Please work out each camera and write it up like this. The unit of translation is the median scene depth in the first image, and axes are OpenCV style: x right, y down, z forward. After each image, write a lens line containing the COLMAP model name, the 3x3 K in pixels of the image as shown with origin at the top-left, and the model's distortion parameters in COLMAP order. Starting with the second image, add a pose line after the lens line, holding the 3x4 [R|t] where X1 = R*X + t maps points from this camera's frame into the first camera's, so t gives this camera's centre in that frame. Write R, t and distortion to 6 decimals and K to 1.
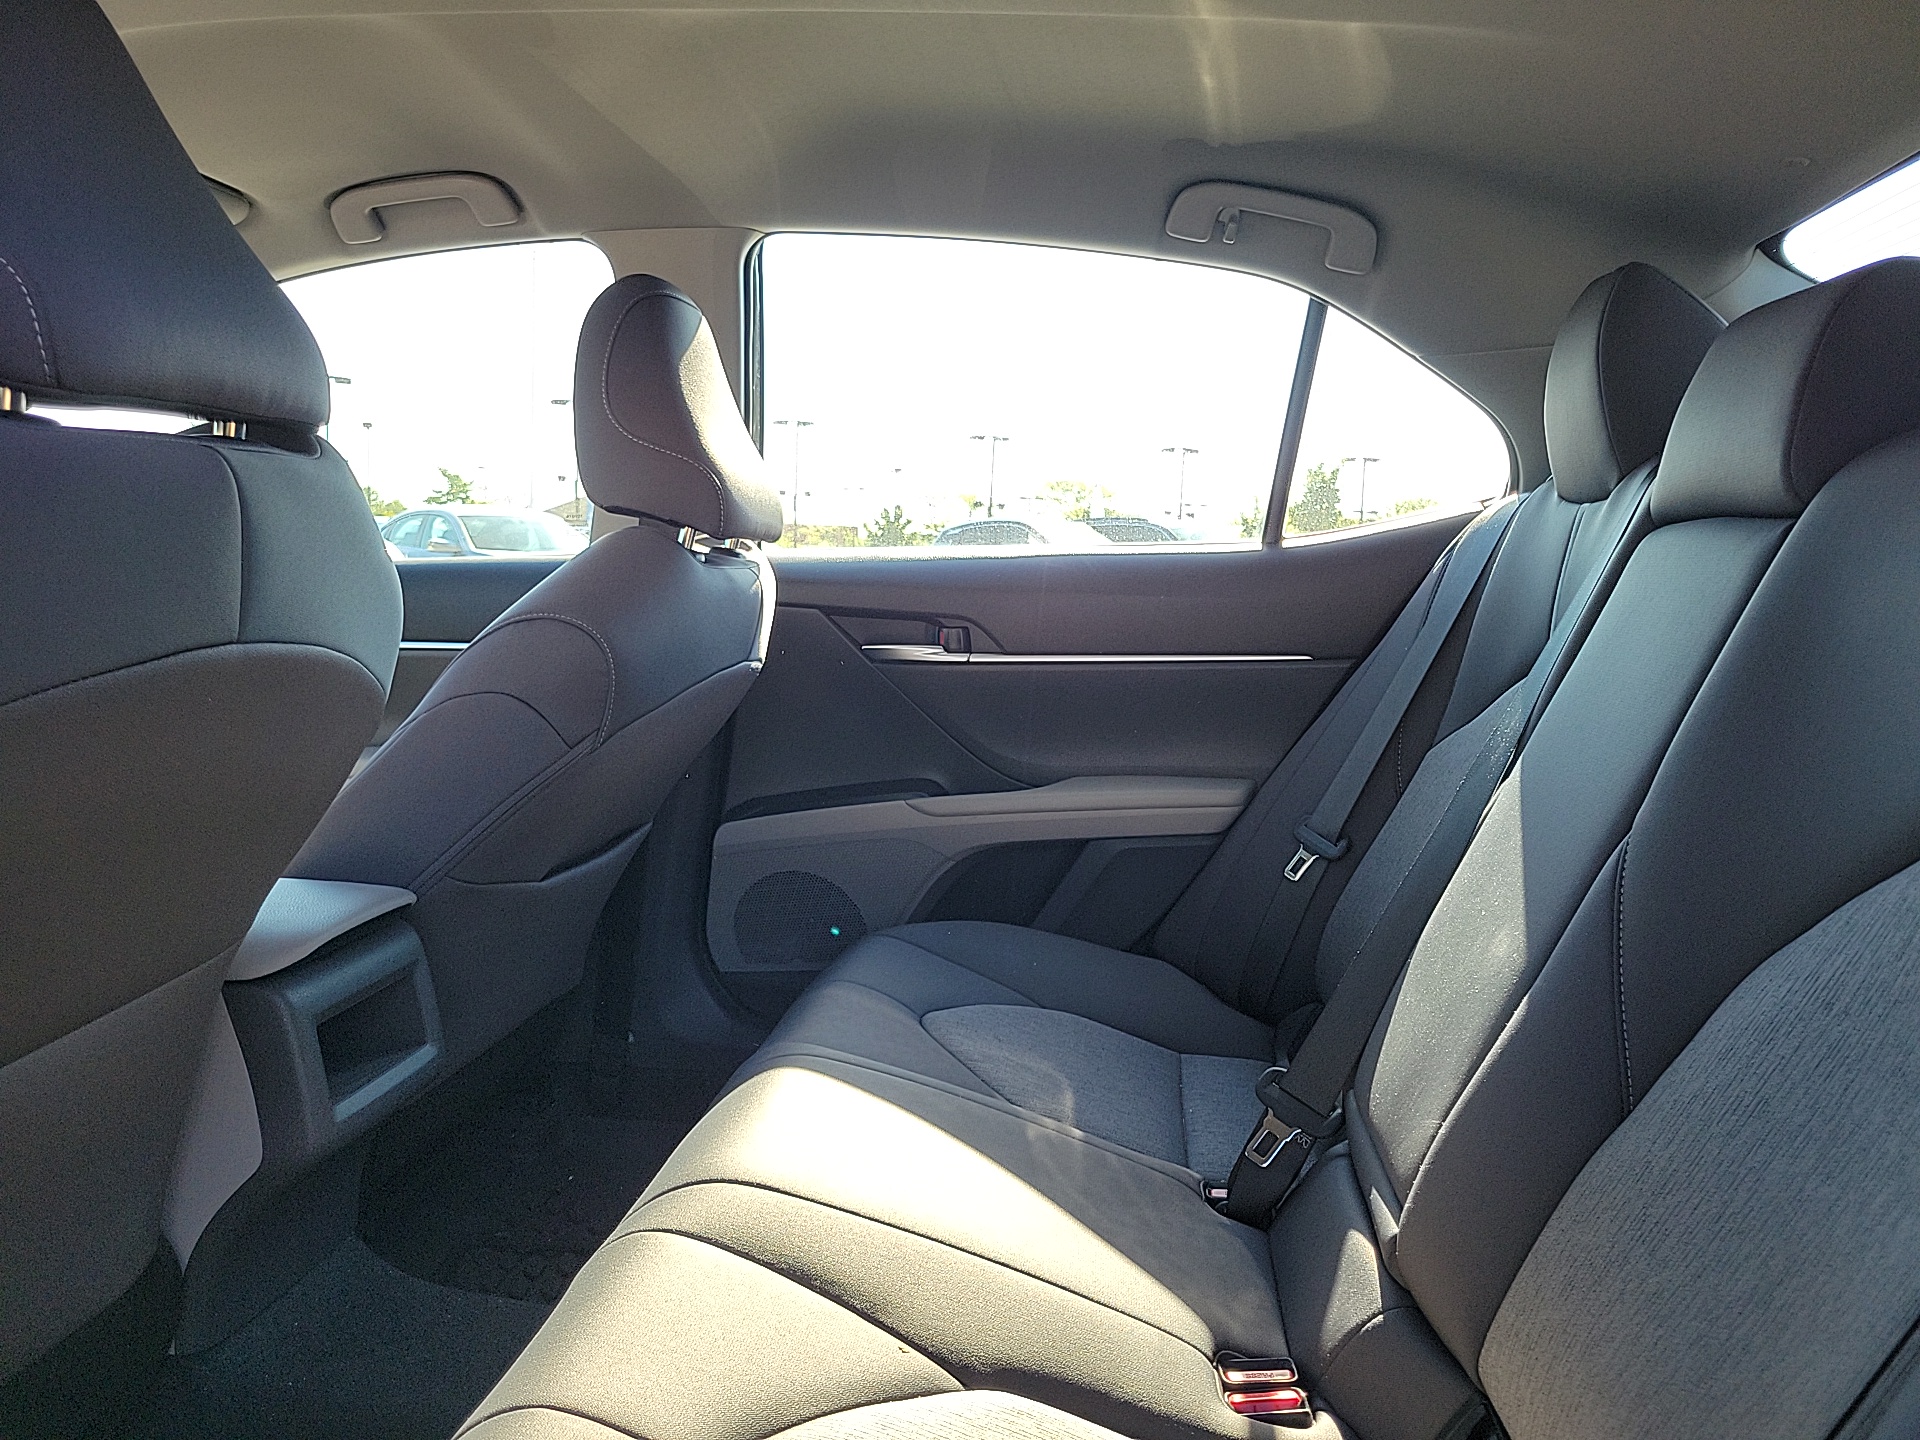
lens RADIAL K [[1473.0, 0, 971.9], [0, 1473.0, 710.2], [0, 0, 1]] dist [0.049439, -0.040877]
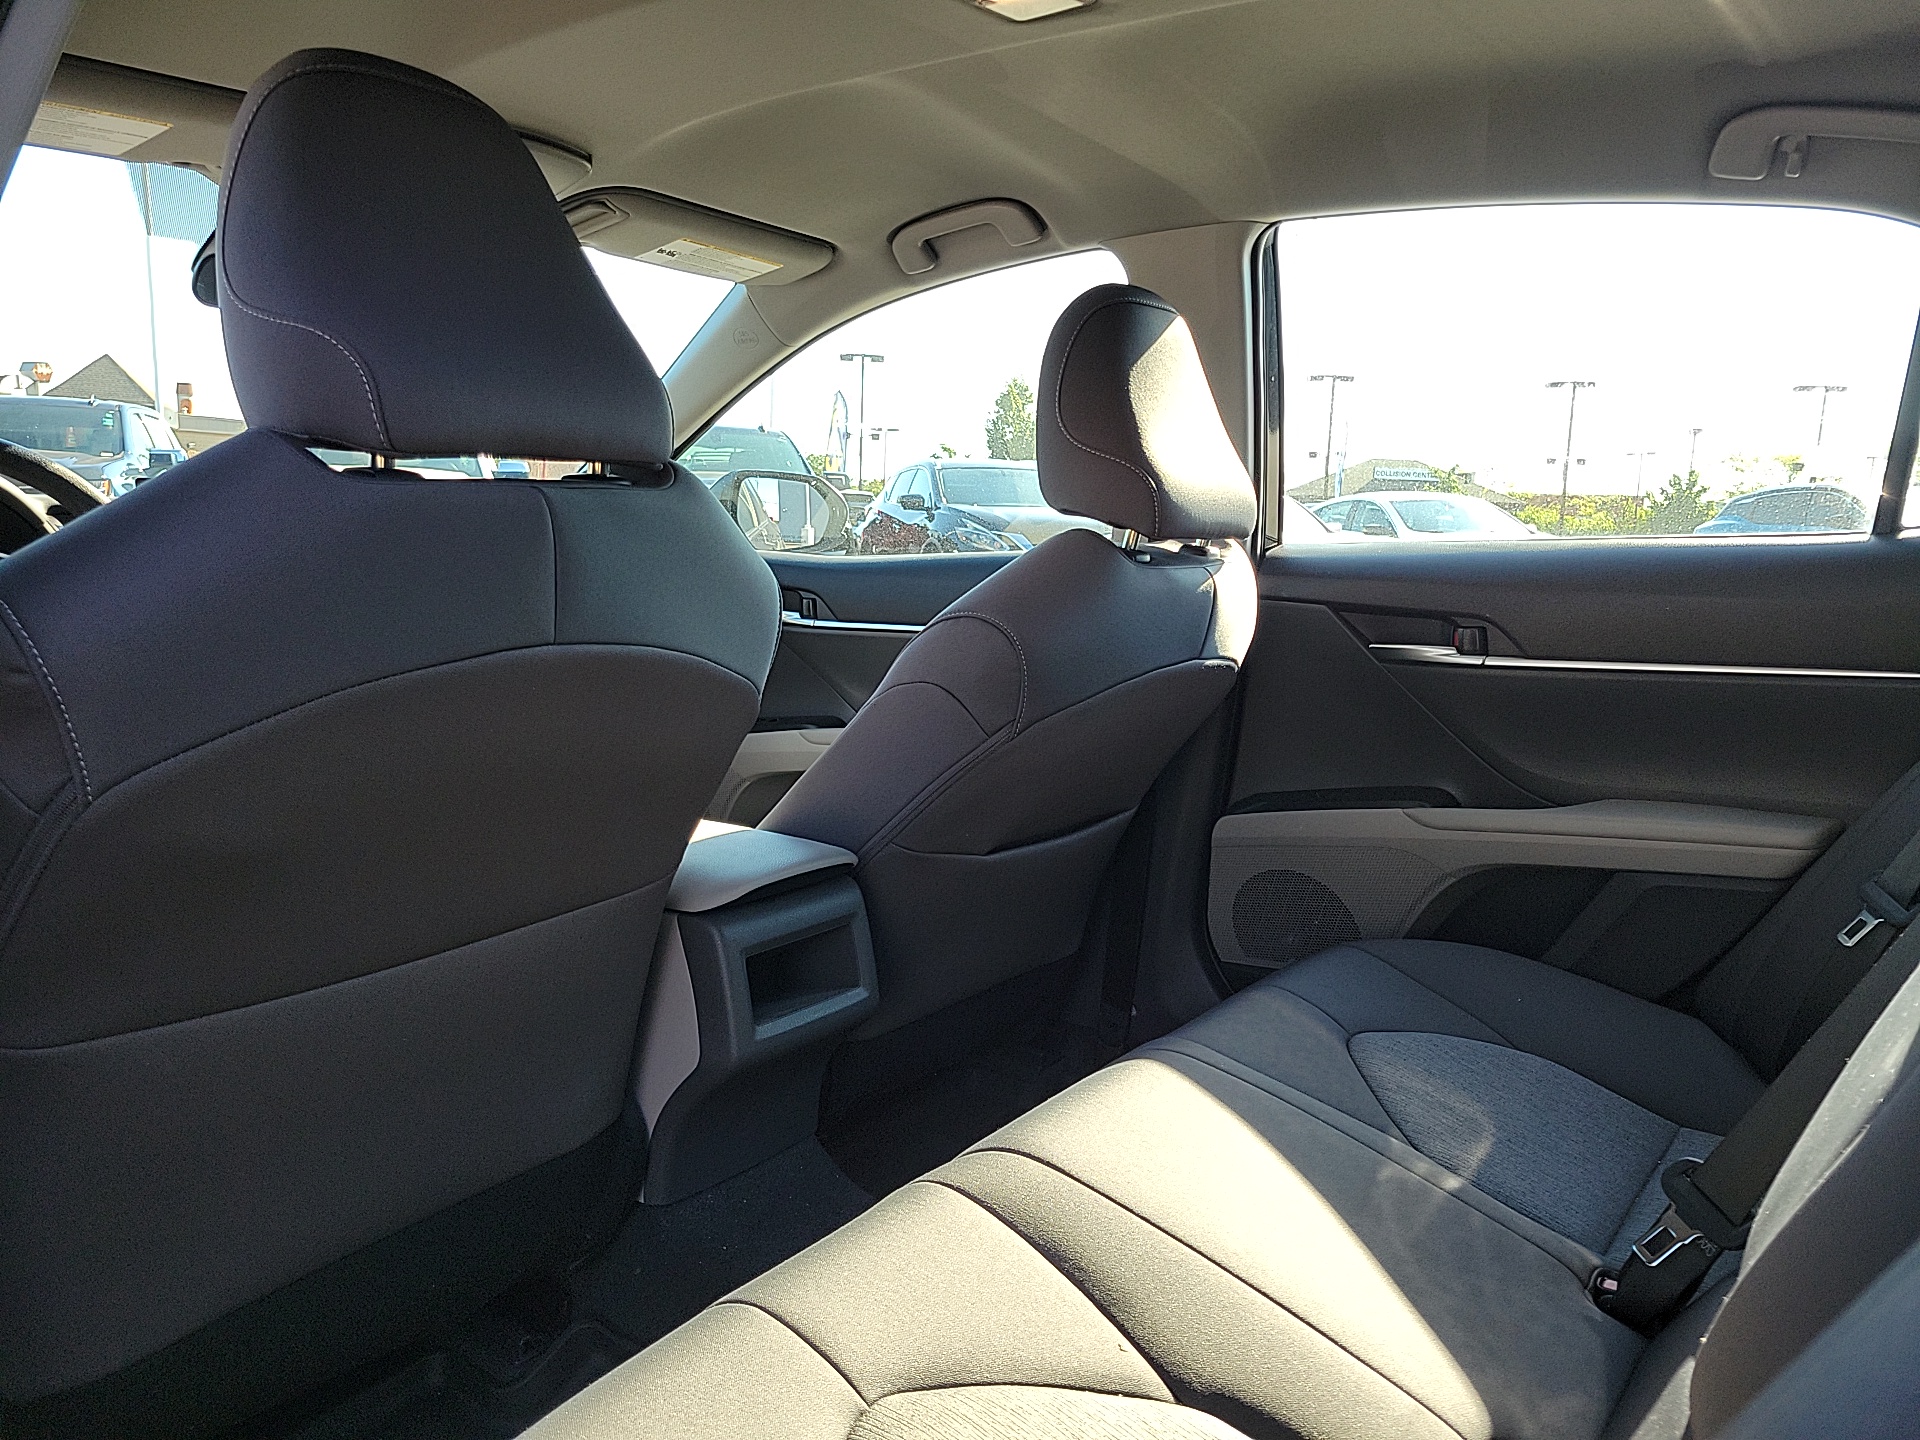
lens RADIAL K [[1473.0, 0, 953.4], [0, 1473.0, 737.3], [0, 0, 1]] dist [0.049439, -0.040877]
pose [[0.875698, 0.061379, -0.478943, 0.179891], [-0.045103, 0.997949, 0.045426, -0.017547], [0.480749, -0.018177, 0.876670, 0.030975]]
